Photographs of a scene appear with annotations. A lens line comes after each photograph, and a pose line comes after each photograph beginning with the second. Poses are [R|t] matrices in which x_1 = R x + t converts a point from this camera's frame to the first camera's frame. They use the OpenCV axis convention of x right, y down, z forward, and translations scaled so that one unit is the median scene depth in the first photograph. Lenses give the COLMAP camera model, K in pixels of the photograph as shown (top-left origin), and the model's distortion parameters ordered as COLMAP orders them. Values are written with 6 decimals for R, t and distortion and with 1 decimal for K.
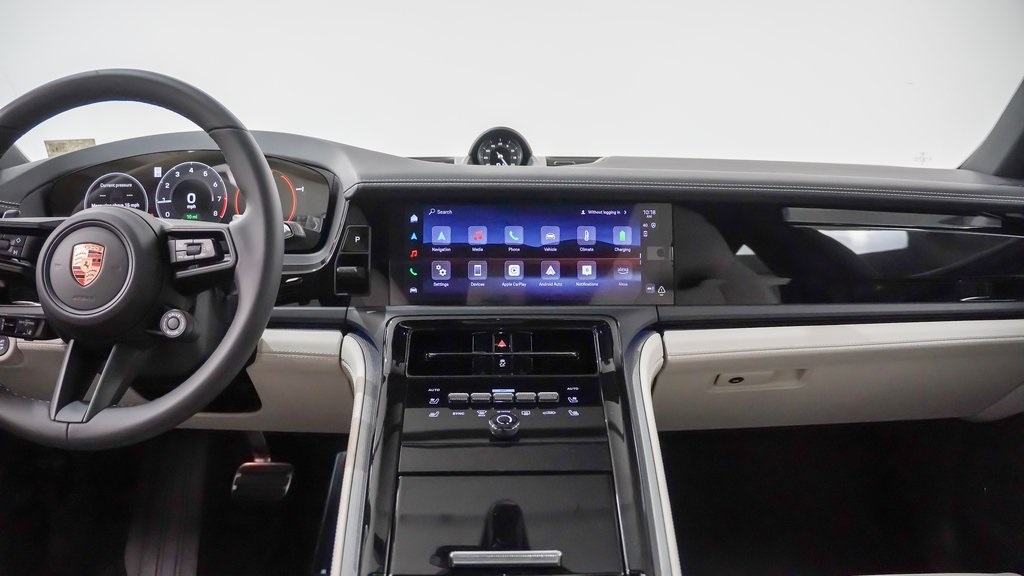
lens RADIAL K [[811.4, 0, 512.0], [0, 811.4, 288.0], [0, 0, 1]] dist [-0.199509, 0.113210]
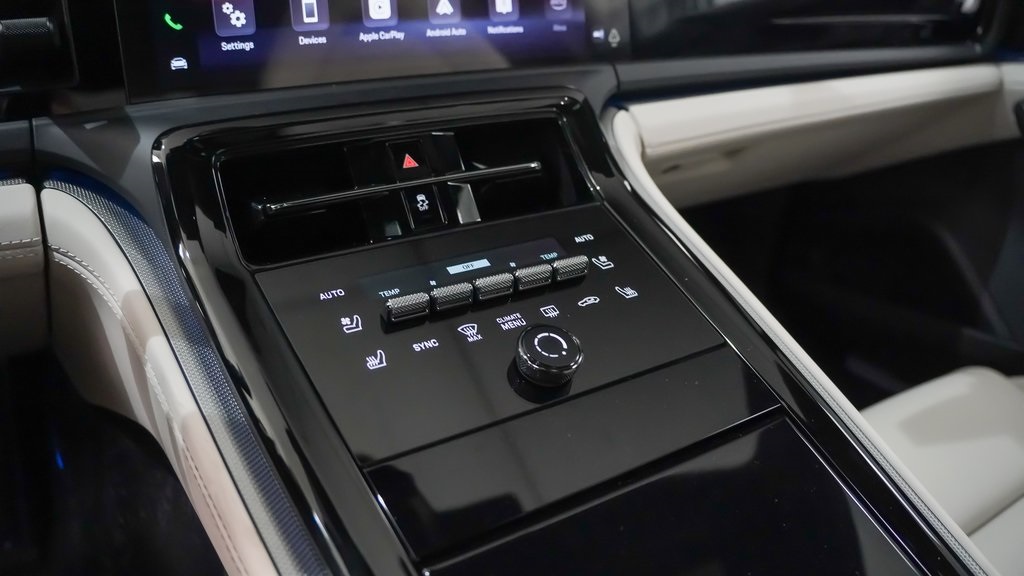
lens RADIAL K [[811.4, 0, 512.0], [0, 811.4, 288.0], [0, 0, 1]] dist [-0.199509, 0.113210]
pose [[0.853843, -0.191409, 0.484060, -0.194770], [0.034068, 0.948492, 0.314964, -0.008225], [-0.519414, -0.252439, 0.816384, 0.525805]]
